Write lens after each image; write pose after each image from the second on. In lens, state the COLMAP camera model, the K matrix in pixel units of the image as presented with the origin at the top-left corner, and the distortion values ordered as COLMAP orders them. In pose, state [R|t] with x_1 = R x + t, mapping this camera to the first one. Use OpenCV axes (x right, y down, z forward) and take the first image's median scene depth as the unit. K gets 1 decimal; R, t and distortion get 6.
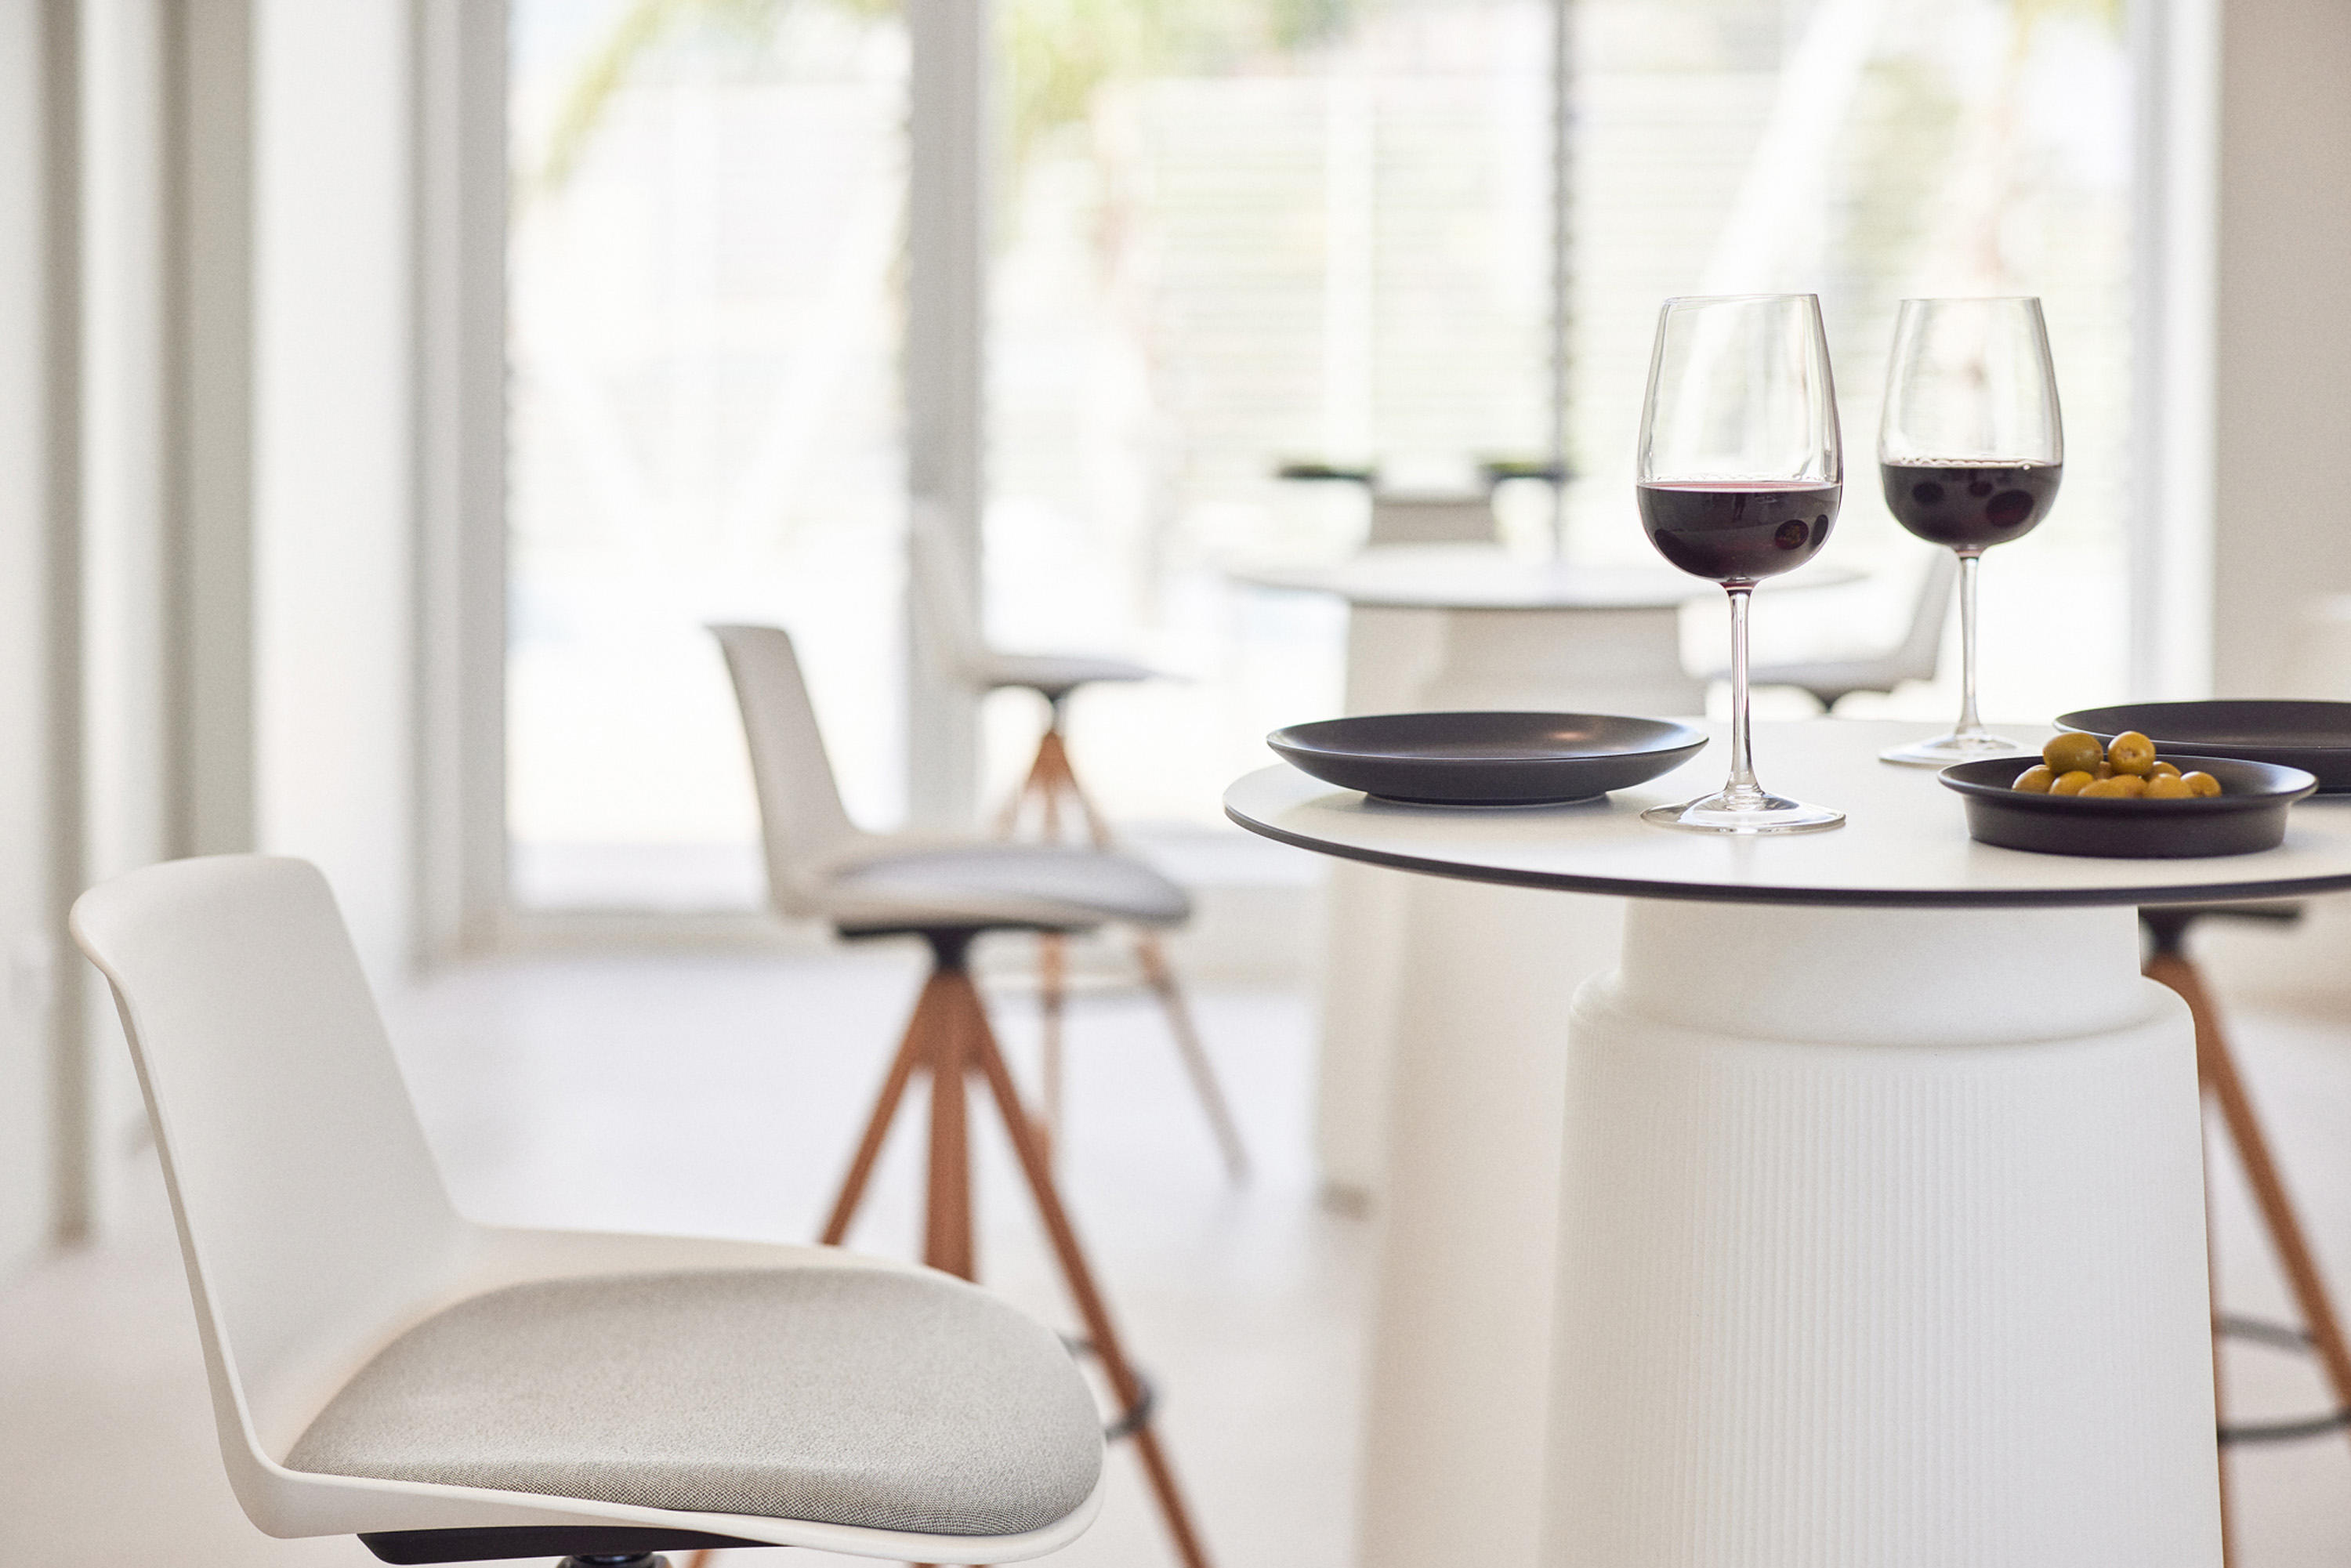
lens RADIAL K [[7100.6, 0, 1175.5], [0, 7100.6, 784.0], [0, 0, 1]] dist [0.100205, 0.641379]
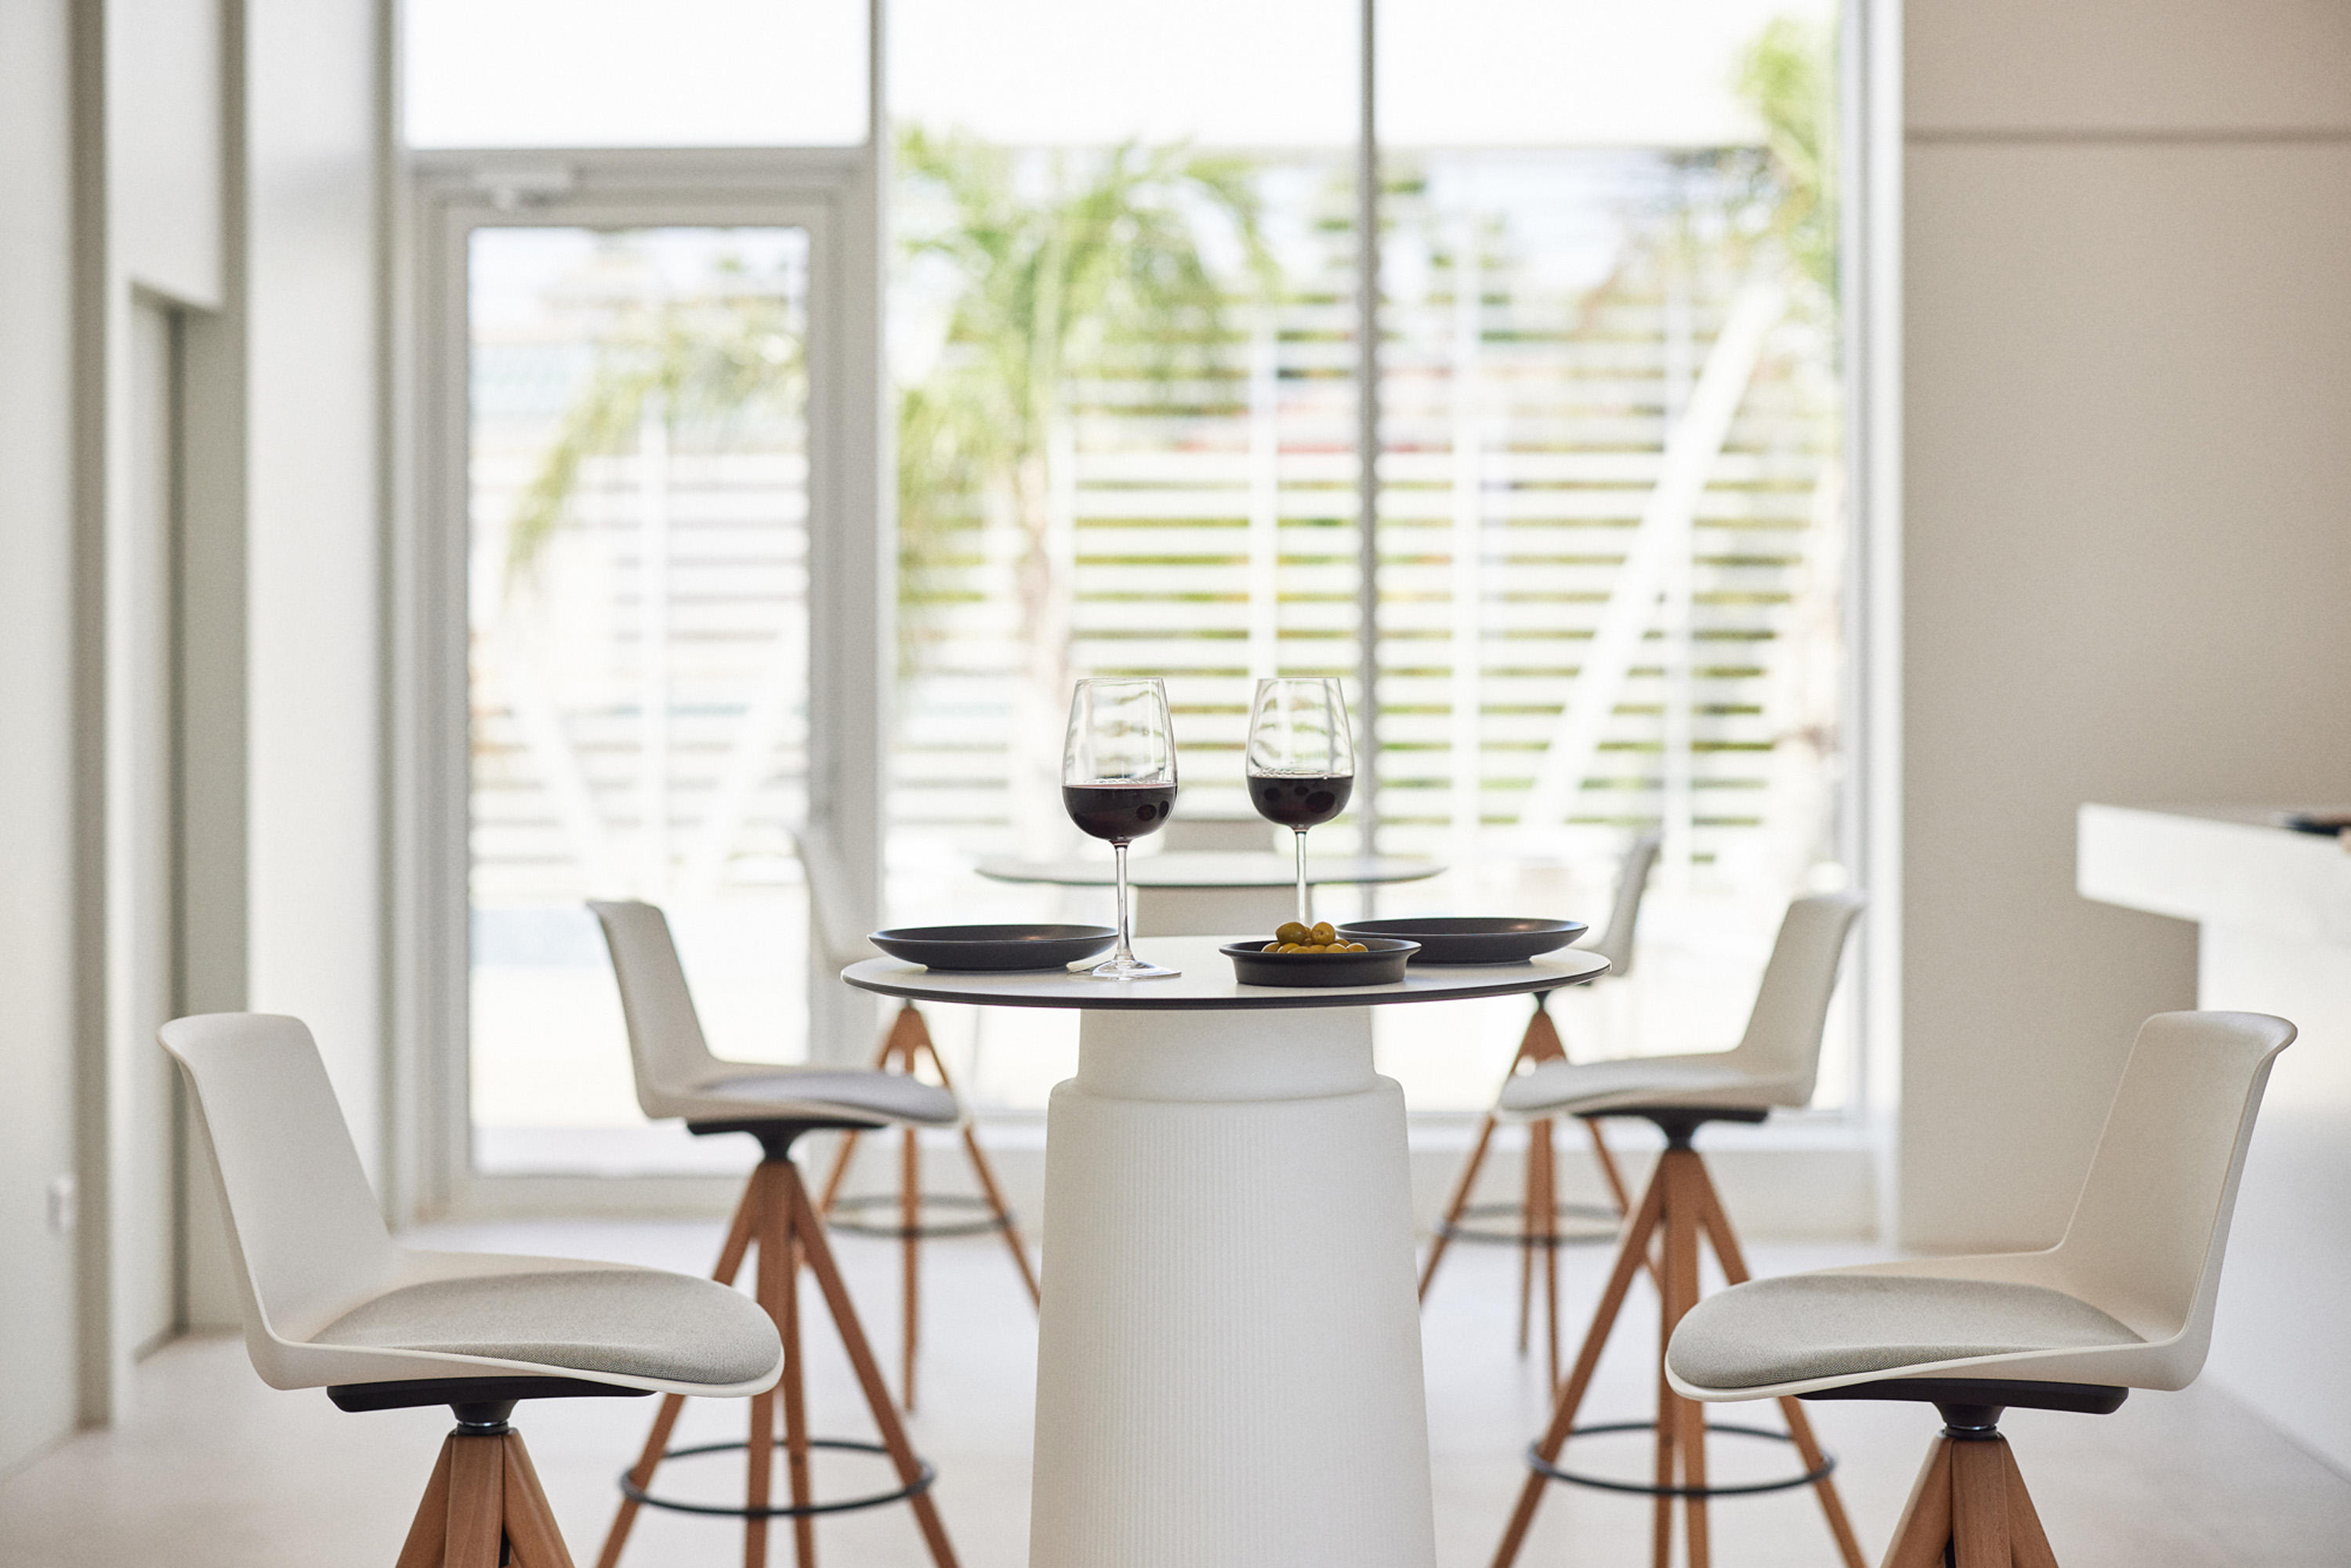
lens RADIAL K [[6944.3, 0, 1175.5], [0, 6944.3, 784.0], [0, 0, 1]] dist [1.009894, 0.129276]
pose [[0.999993, 0.000479, 0.003638, 0.076640], [-0.000307, 0.998880, -0.047318, 0.035470], [-0.003657, 0.047316, 0.998873, -0.659332]]
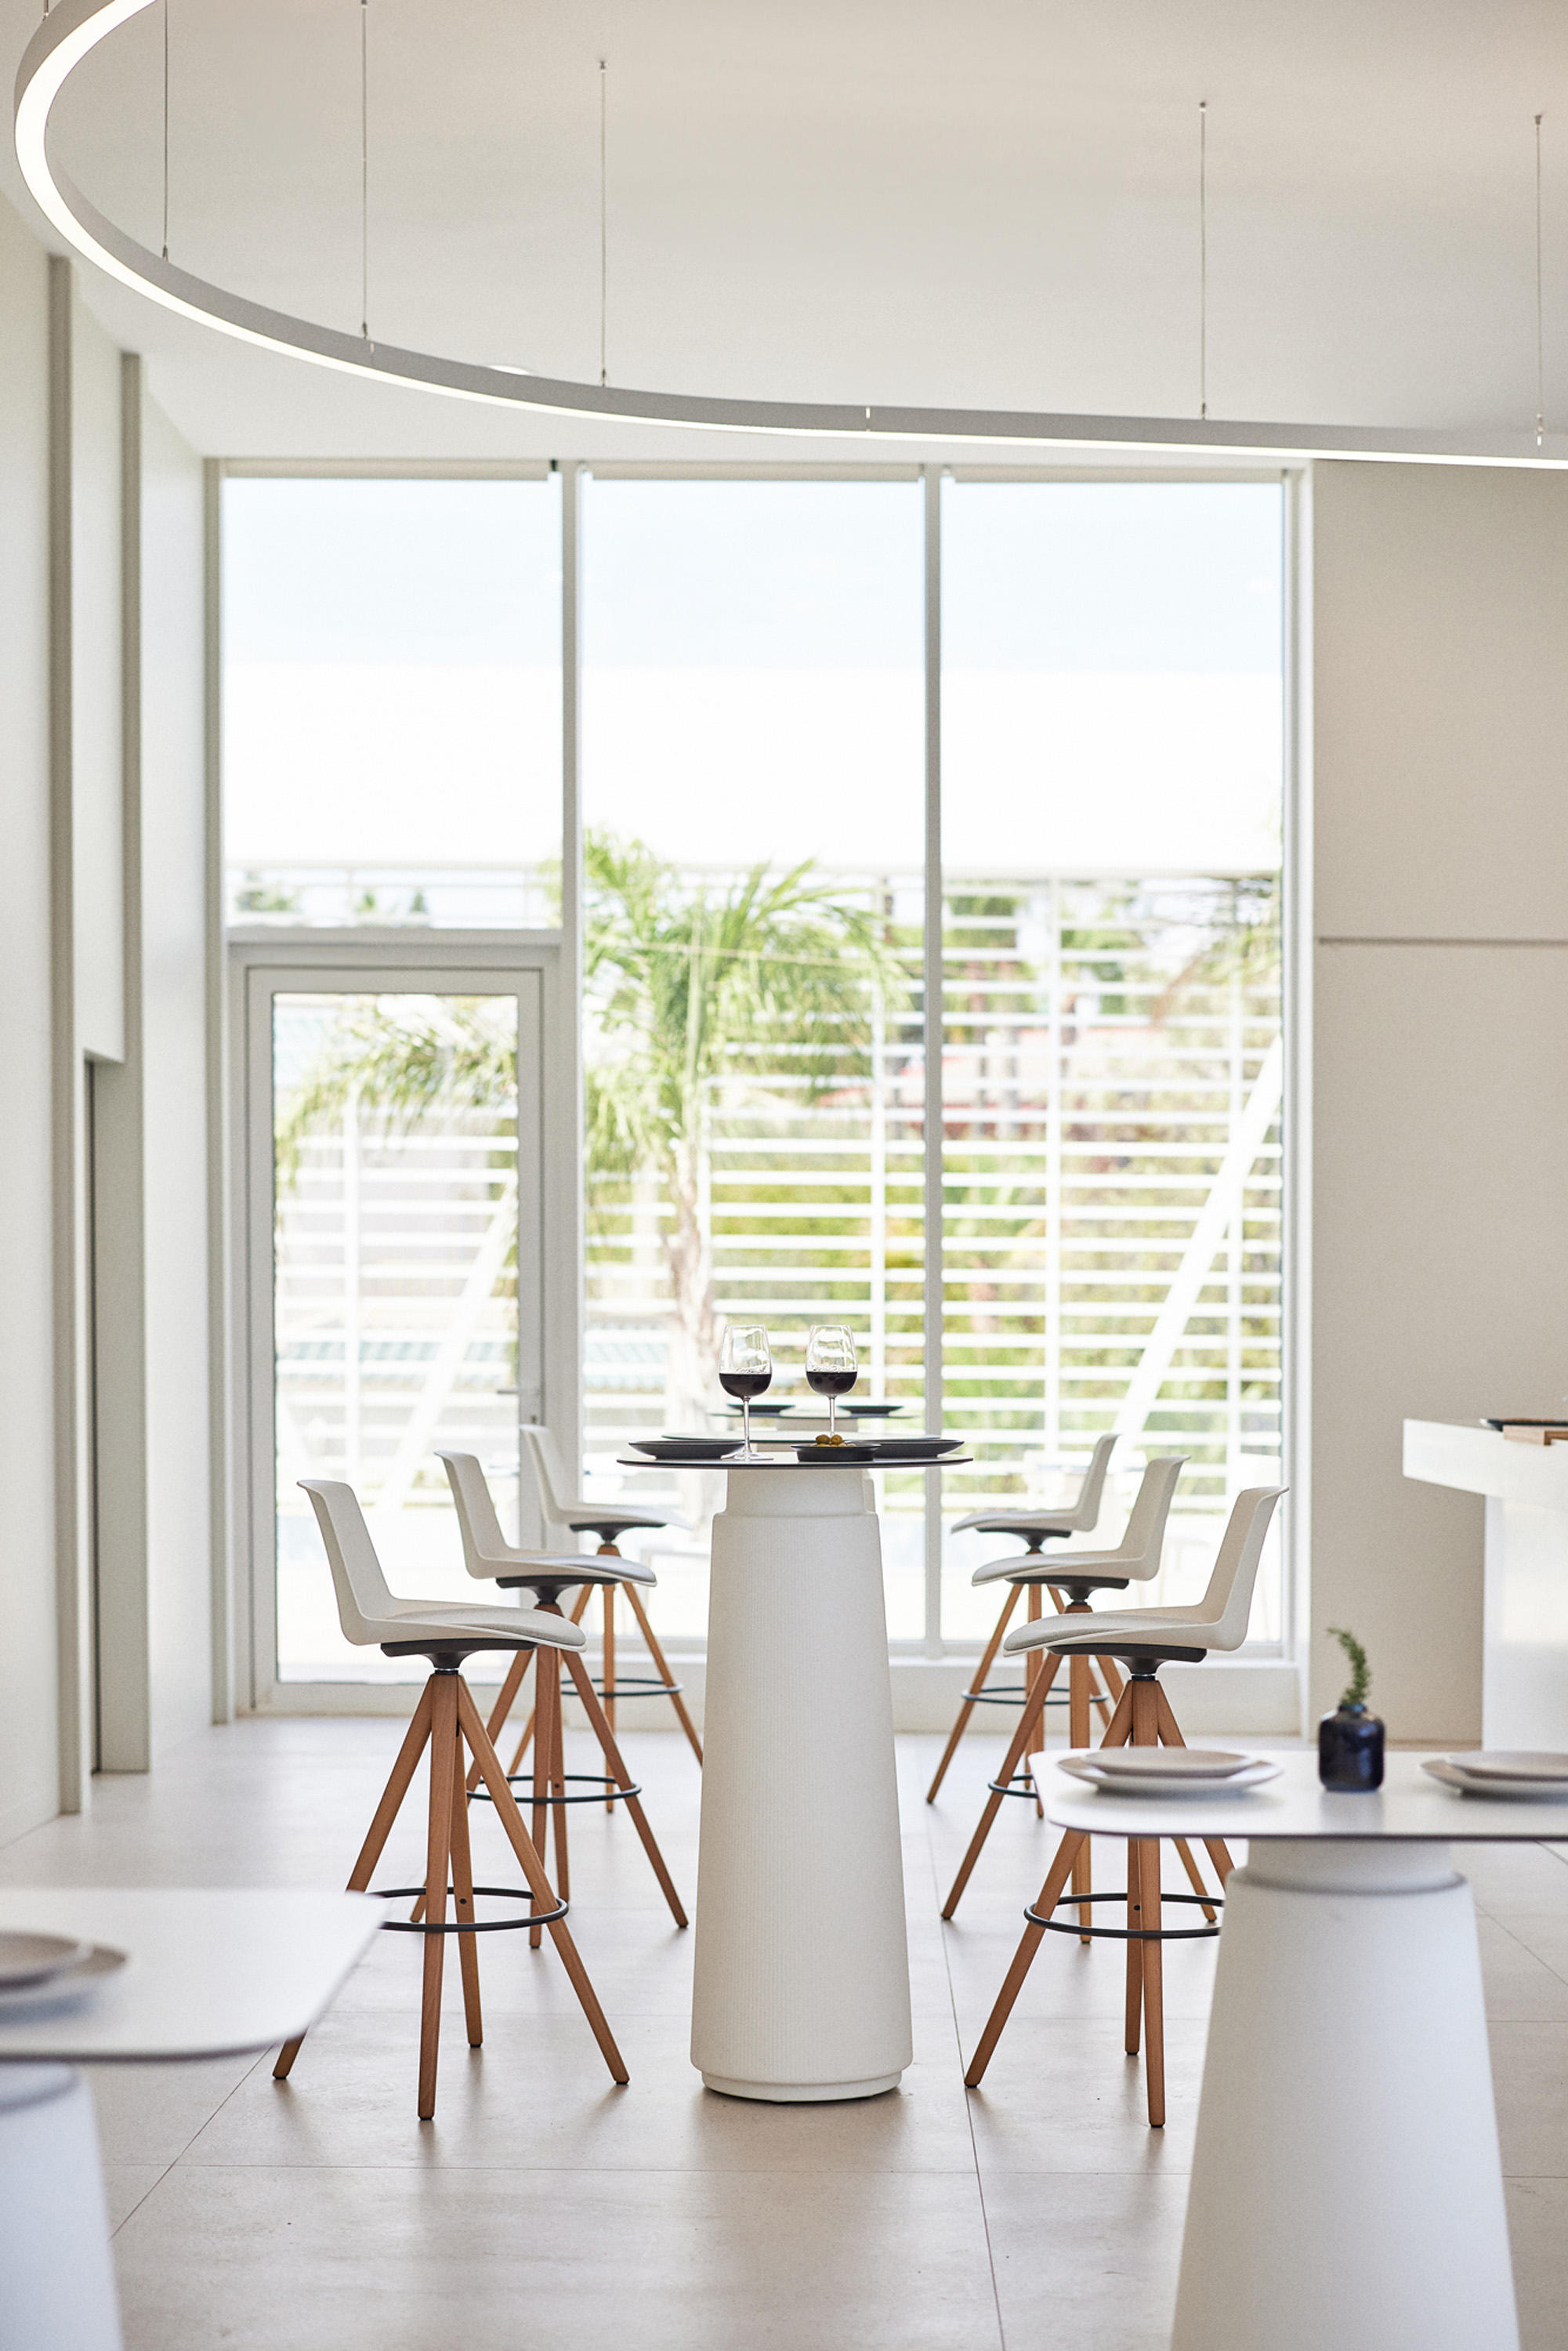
lens RADIAL K [[7100.6, 0, 784.0], [0, 7100.6, 1175.5], [0, 0, 1]] dist [0.100205, 0.641379]
pose [[0.999976, 0.006960, -0.000248, 0.088429], [-0.006956, 0.996450, -0.083895, 0.155519], [-0.000336, 0.083895, 0.996475, -2.535387]]
